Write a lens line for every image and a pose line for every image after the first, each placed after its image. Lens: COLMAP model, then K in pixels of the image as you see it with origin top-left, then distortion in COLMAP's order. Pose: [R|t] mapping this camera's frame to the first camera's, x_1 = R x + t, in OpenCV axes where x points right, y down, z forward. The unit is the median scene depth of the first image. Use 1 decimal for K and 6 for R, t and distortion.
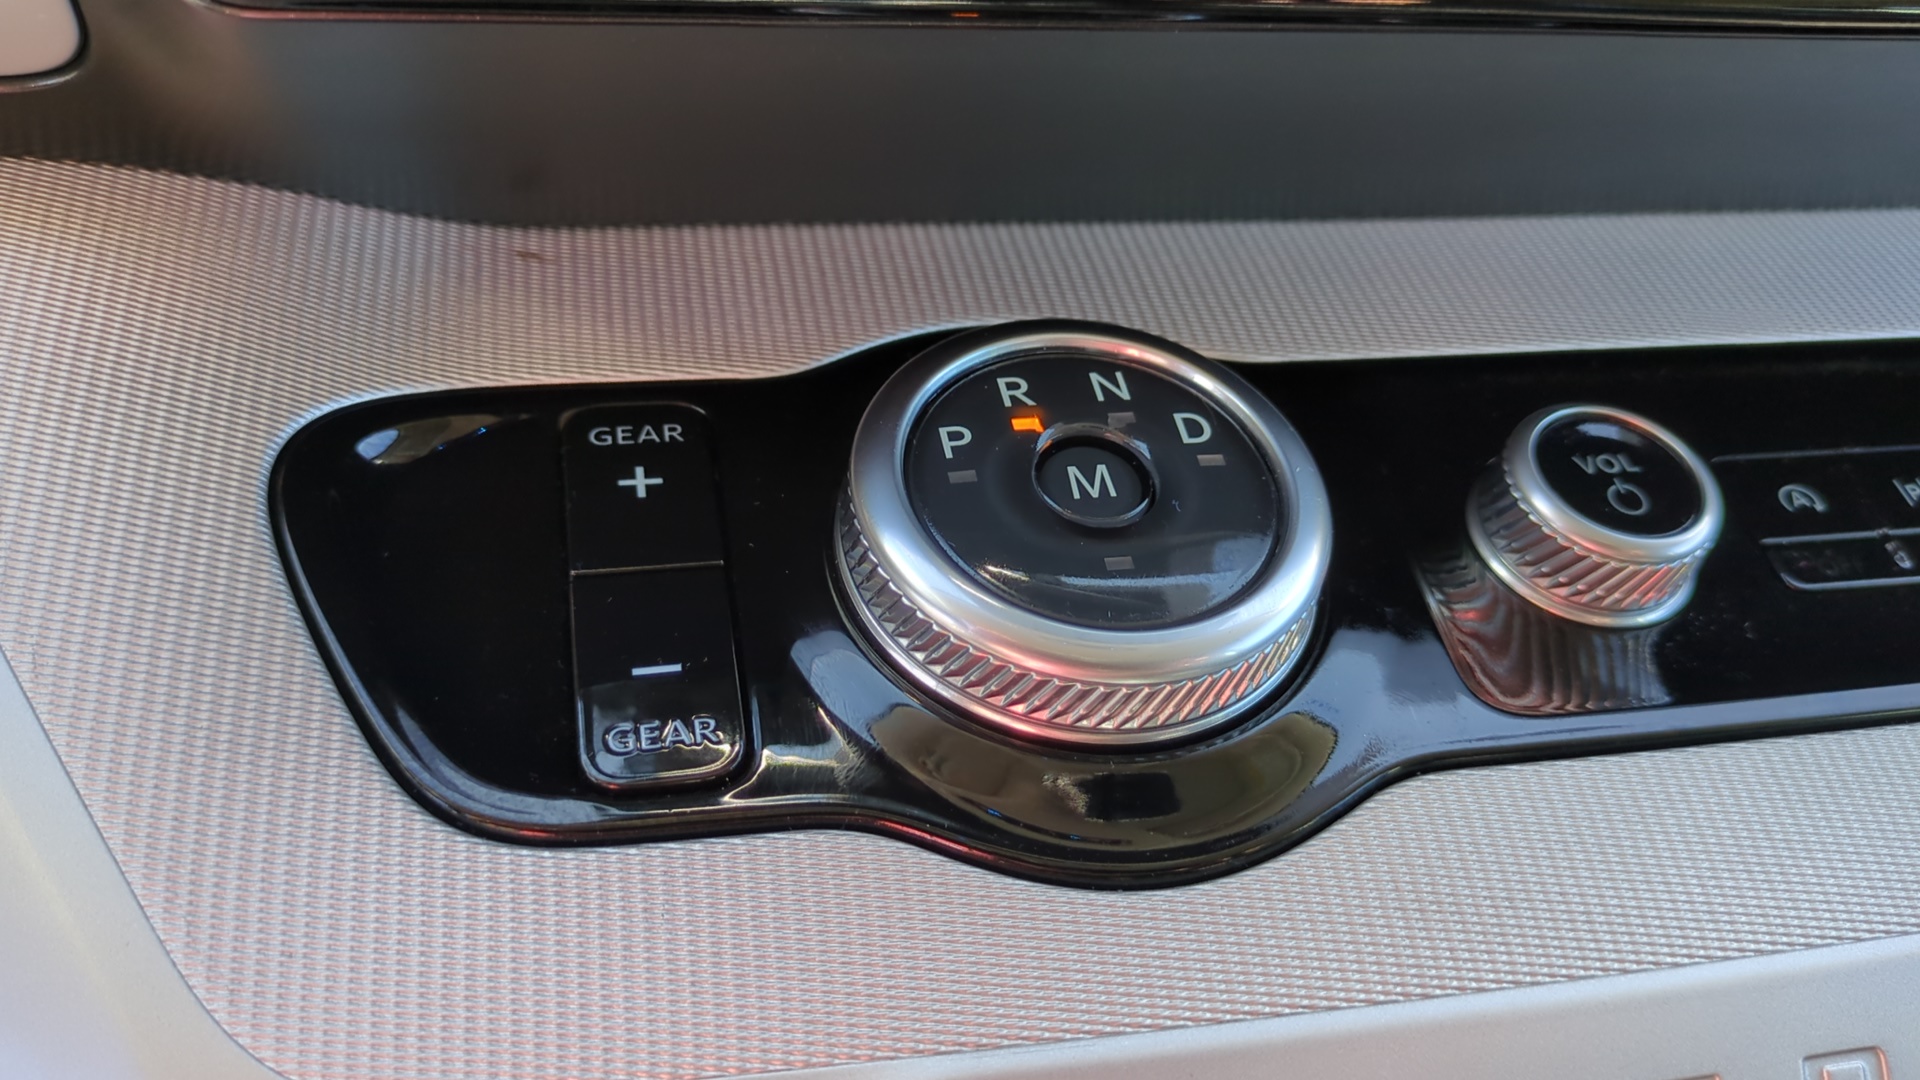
lens RADIAL K [[1653.4, 0, 984.5], [0, 1653.4, 537.5], [0, 0, 1]] dist [0.019656, 0.003278]
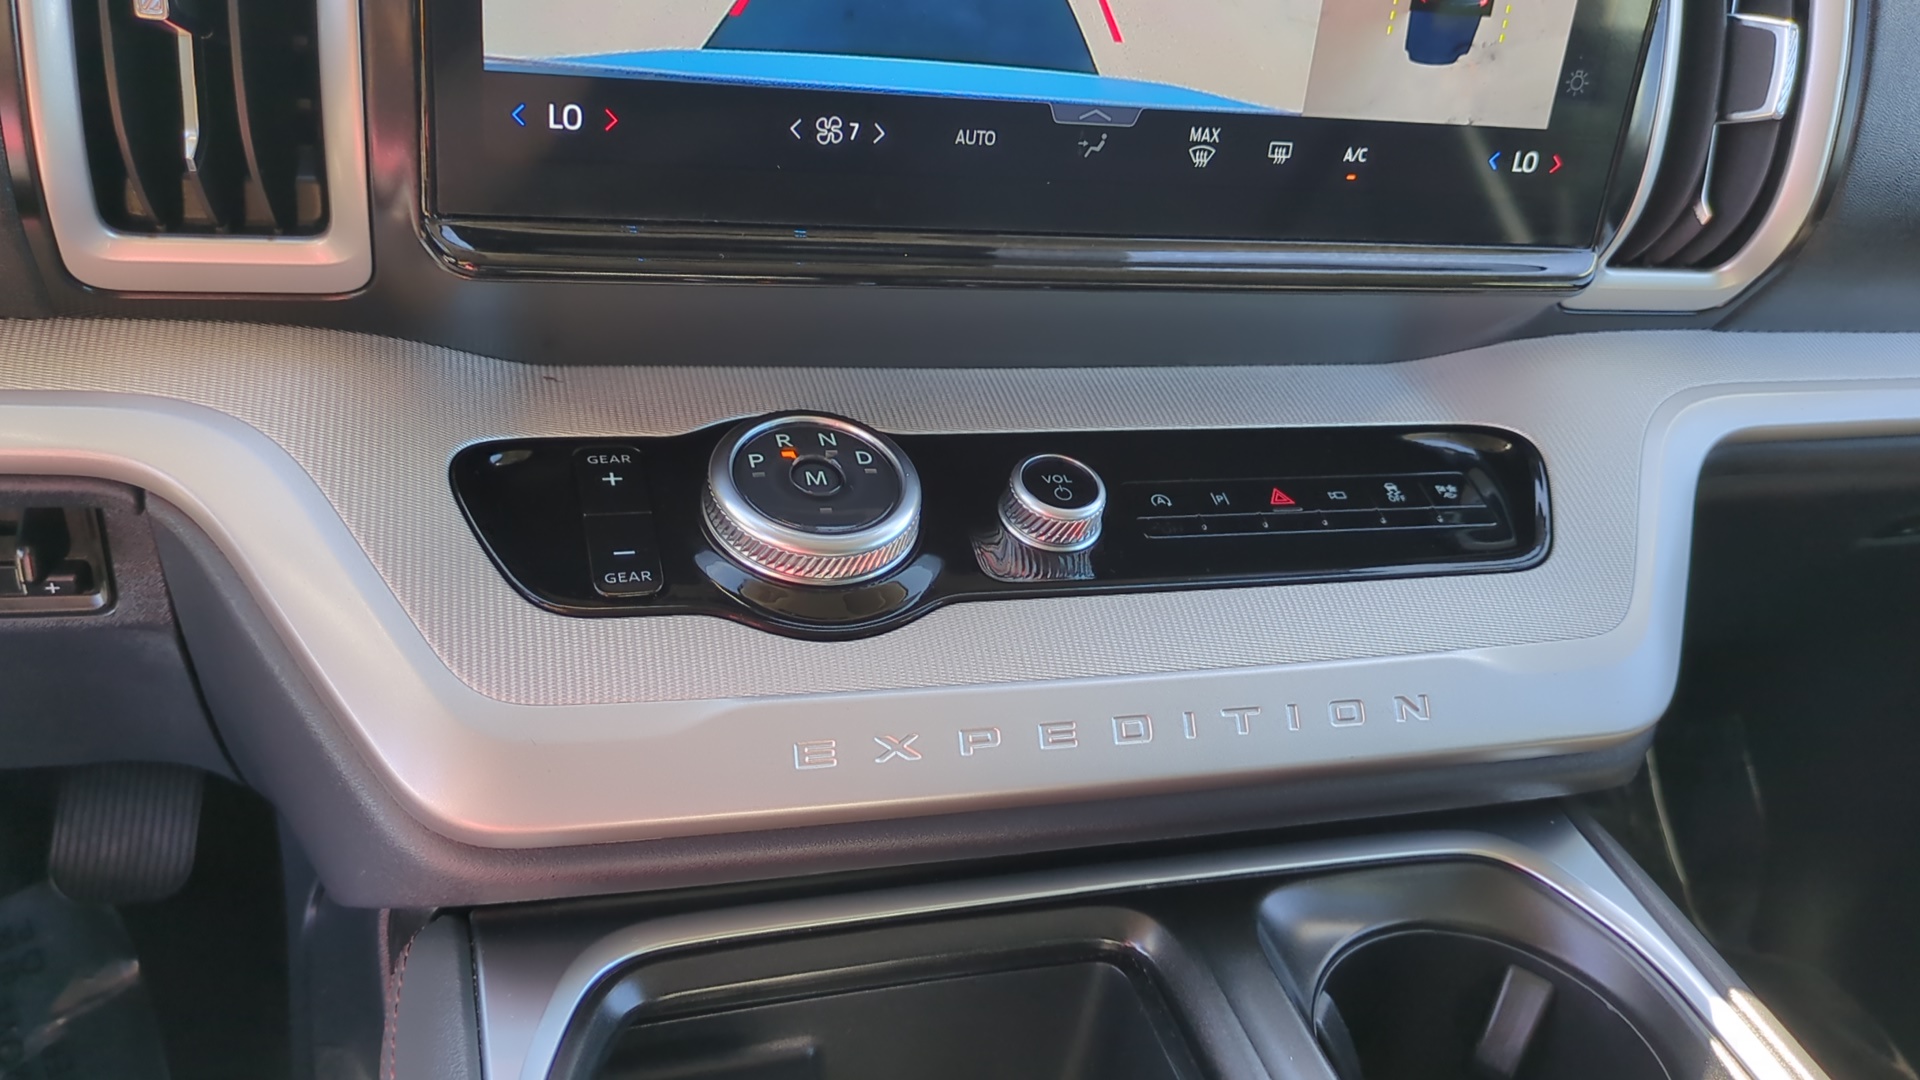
lens RADIAL K [[1653.7, 0, 982.4], [0, 1653.7, 536.1], [0, 0, 1]] dist [0.065818, -0.113373]
pose [[0.995230, 0.003588, 0.097489, 0.067767], [0.005146, 0.996001, -0.089191, 0.239728], [-0.097419, 0.089268, 0.991232, -1.224392]]
